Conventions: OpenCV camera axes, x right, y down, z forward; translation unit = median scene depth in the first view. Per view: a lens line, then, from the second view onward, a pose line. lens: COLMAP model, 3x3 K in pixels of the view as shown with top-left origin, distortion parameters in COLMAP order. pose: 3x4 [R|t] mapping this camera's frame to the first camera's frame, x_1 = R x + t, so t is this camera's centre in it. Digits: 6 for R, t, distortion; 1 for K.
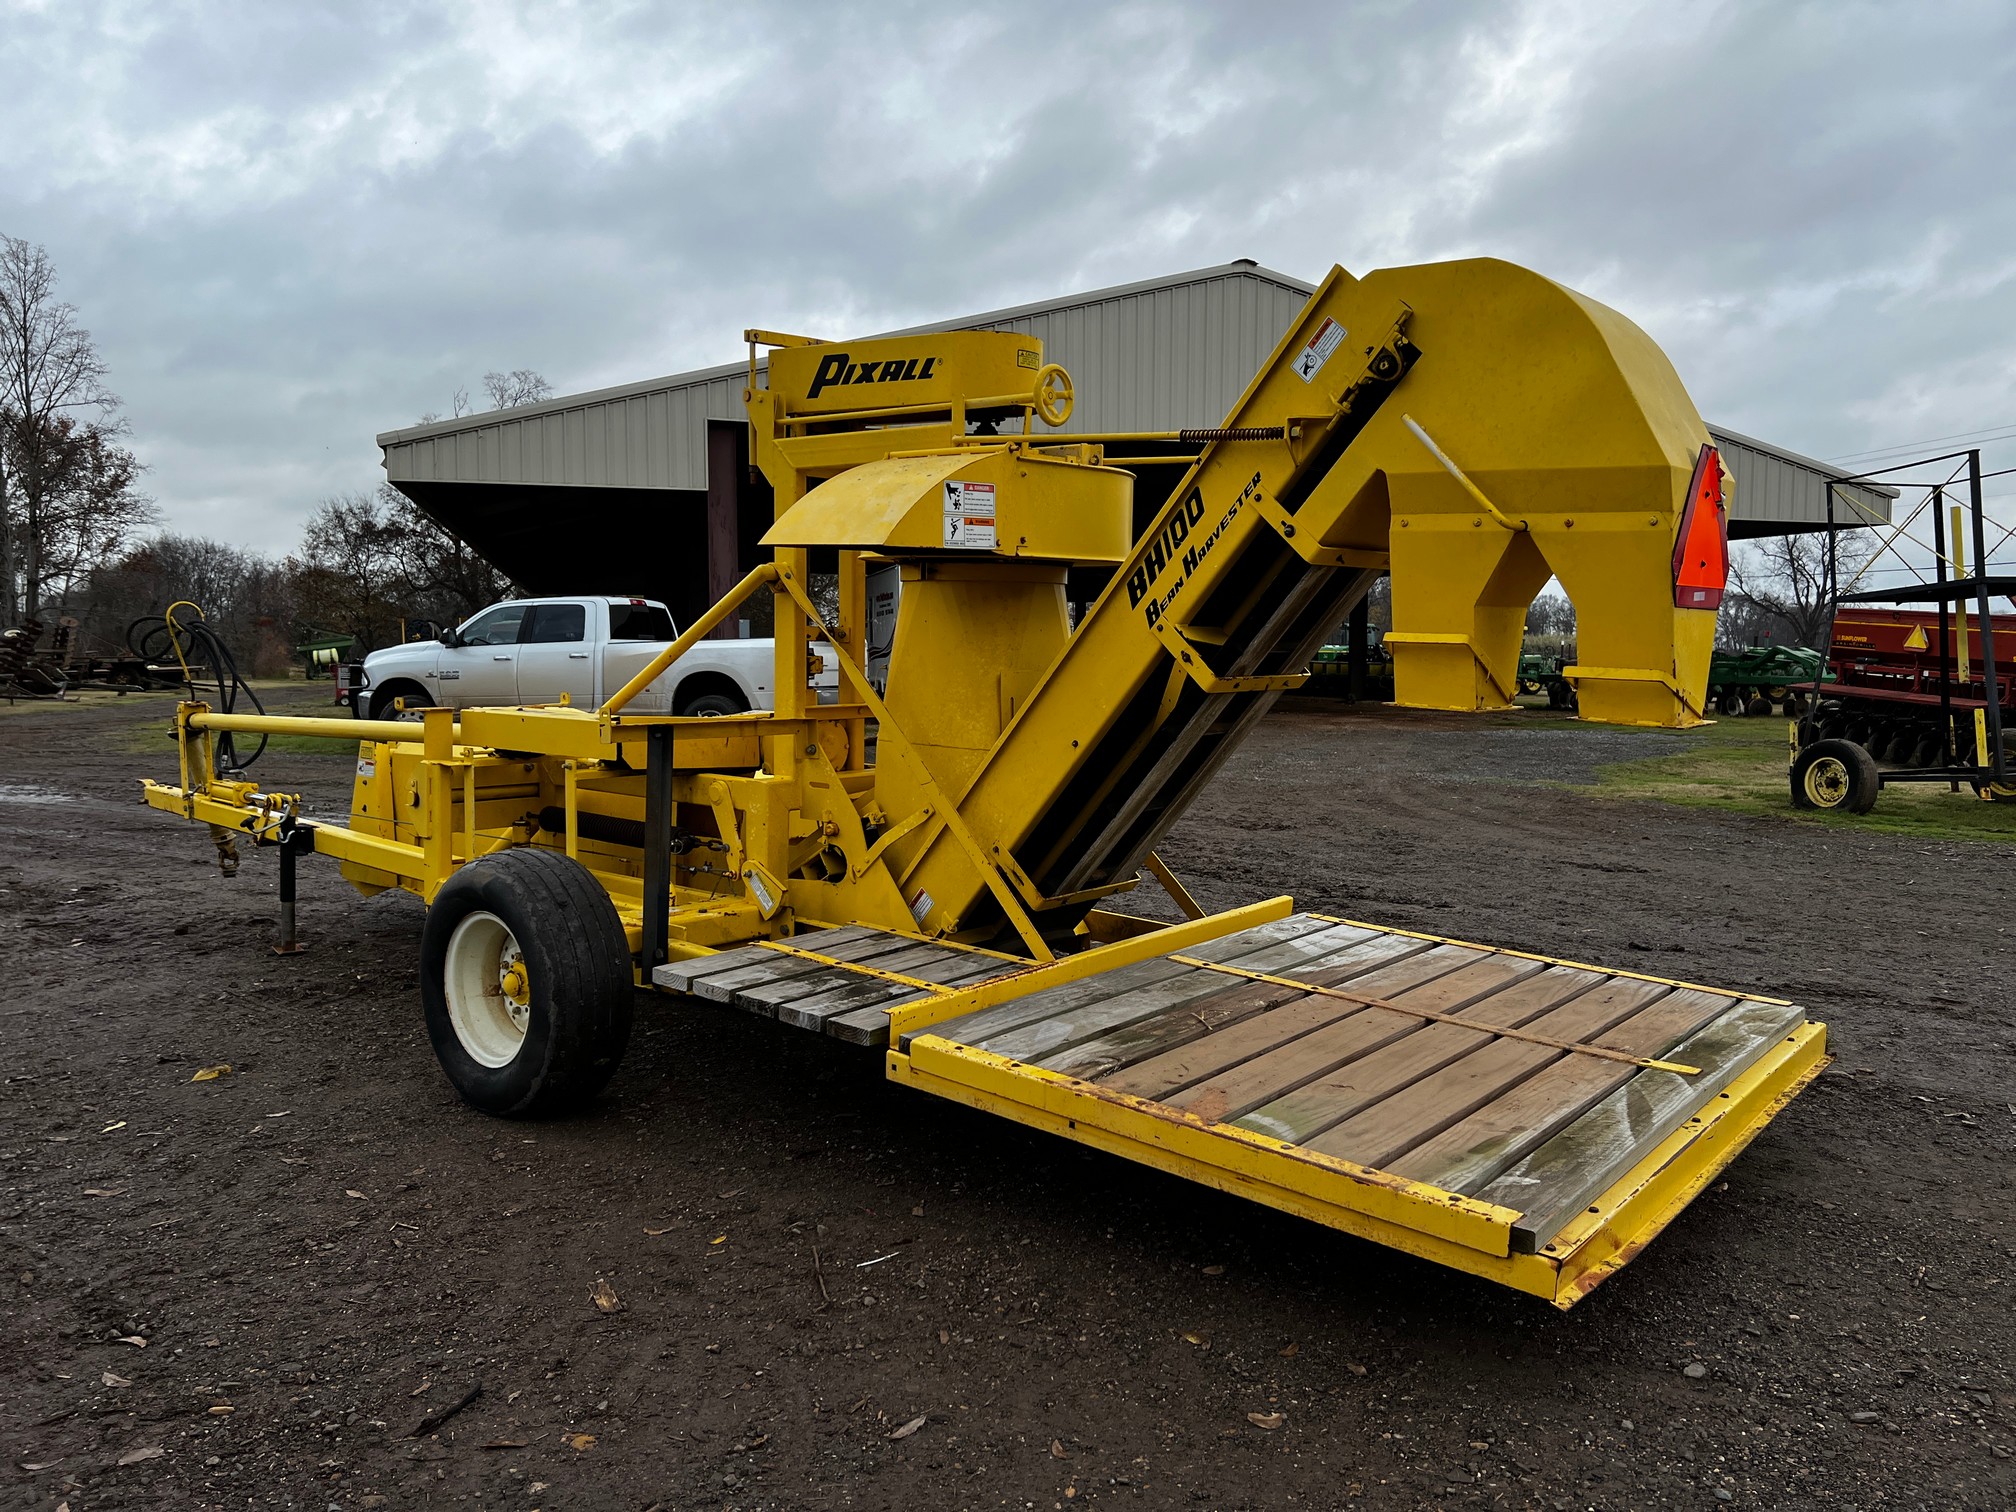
lens RADIAL K [[1500.4, 0, 1009.8], [0, 1500.4, 772.4], [0, 0, 1]] dist [0.048003, -0.028502]
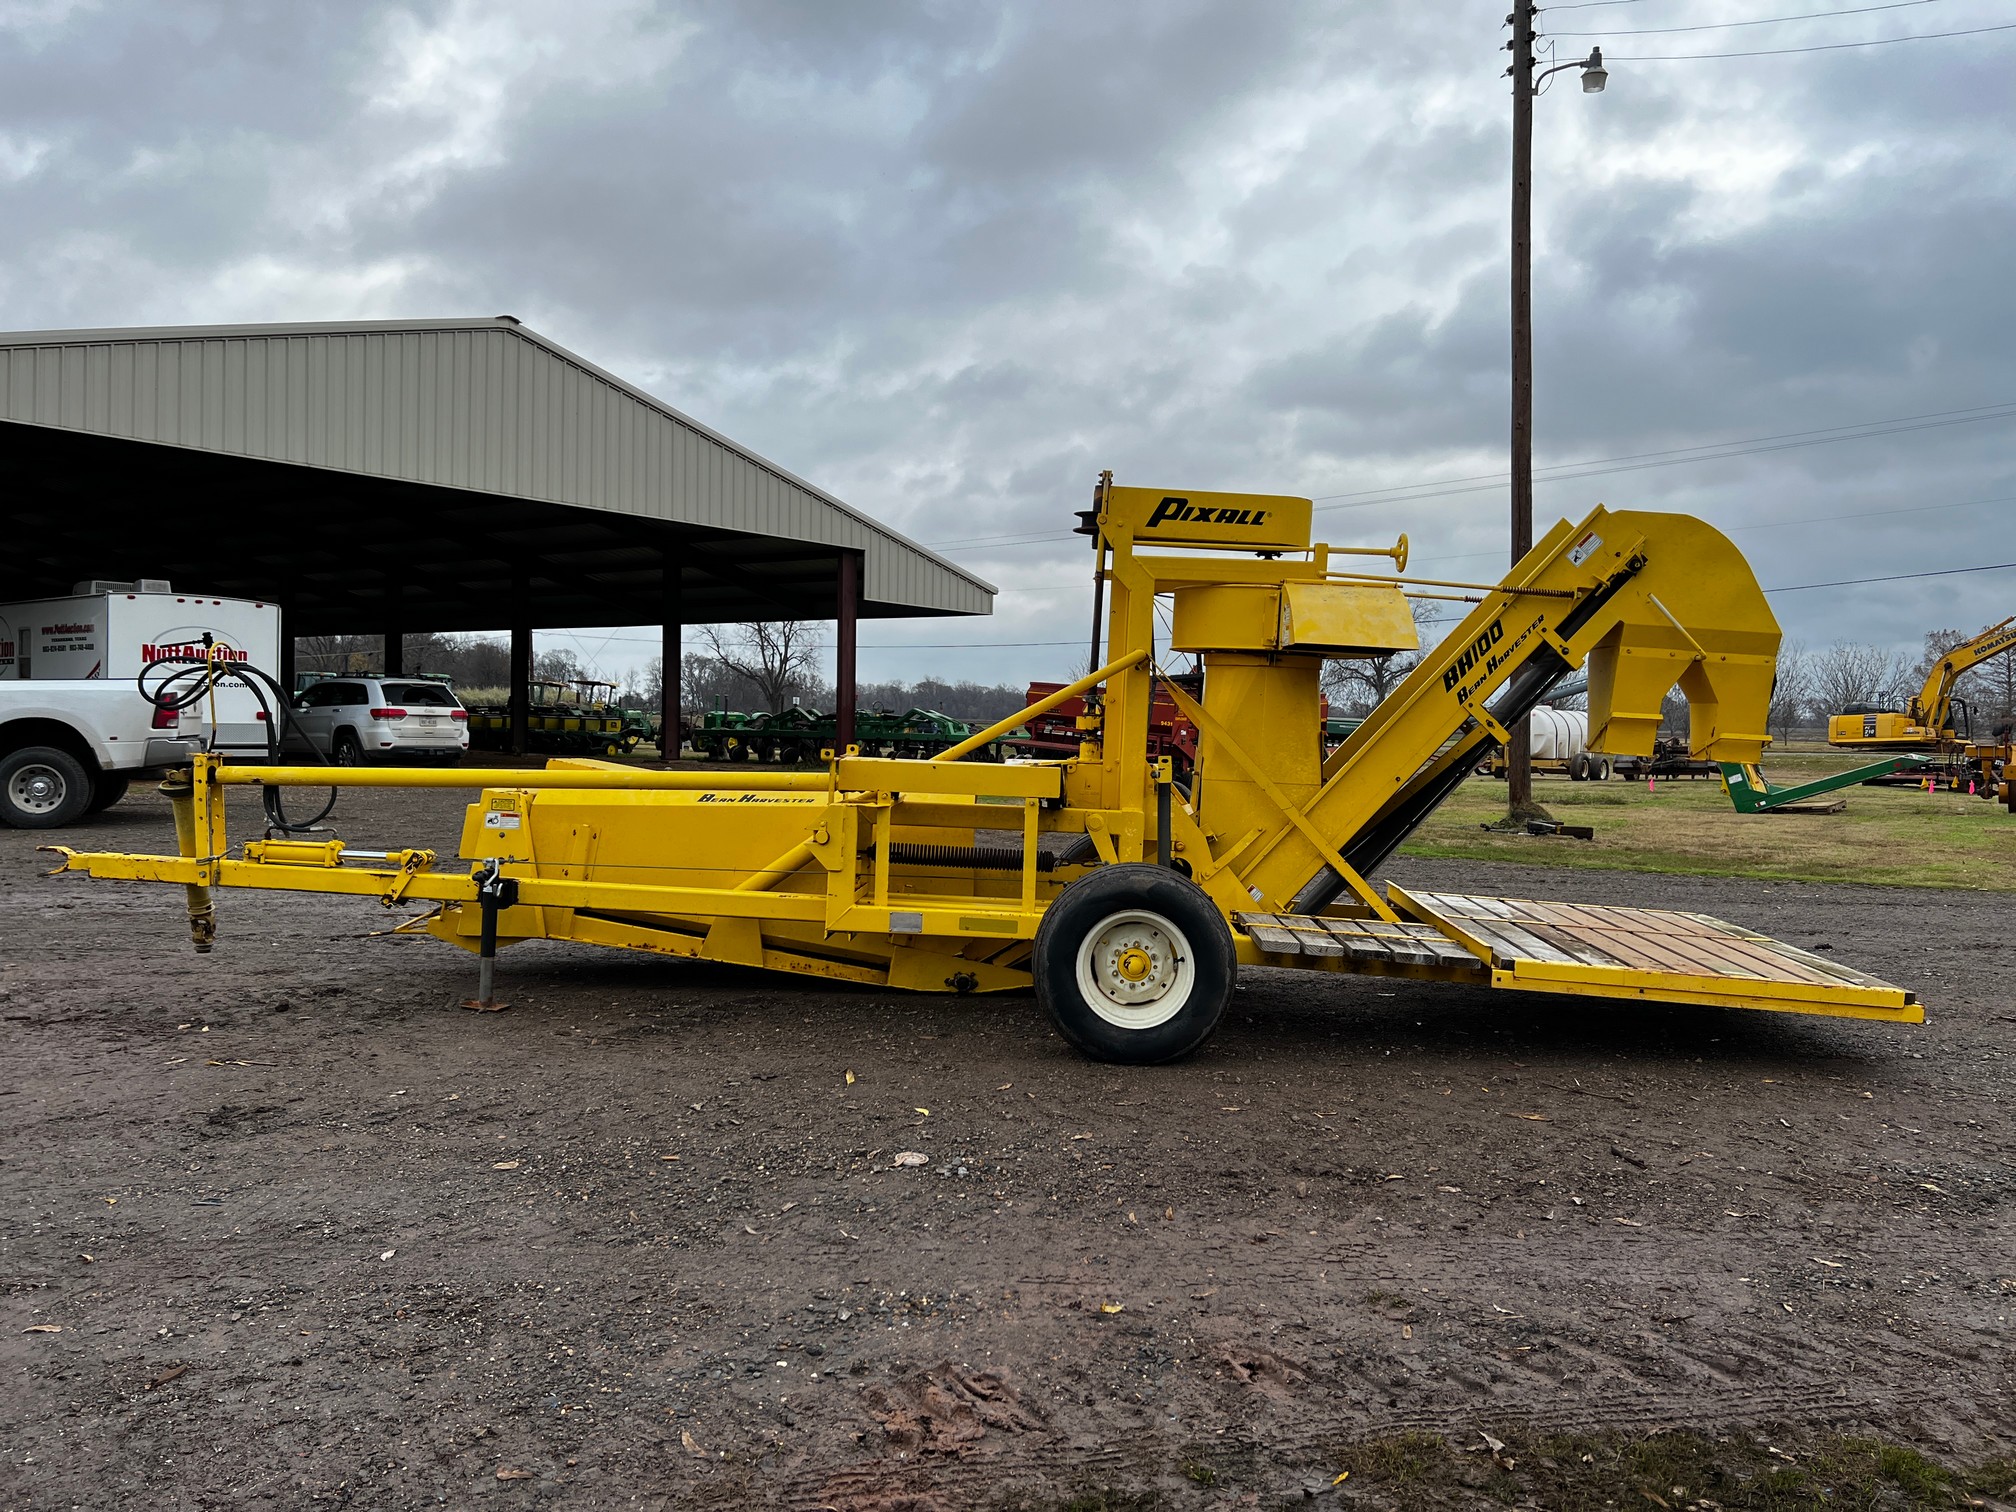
lens RADIAL K [[1500.4, 0, 1010.9], [0, 1500.4, 753.6], [0, 0, 1]] dist [0.048003, -0.028502]
pose [[0.804688, 0.000520, 0.593698, -1.086092], [0.027725, 0.998876, -0.038452, 0.003191], [-0.593050, 0.047402, 0.803769, 0.002685]]
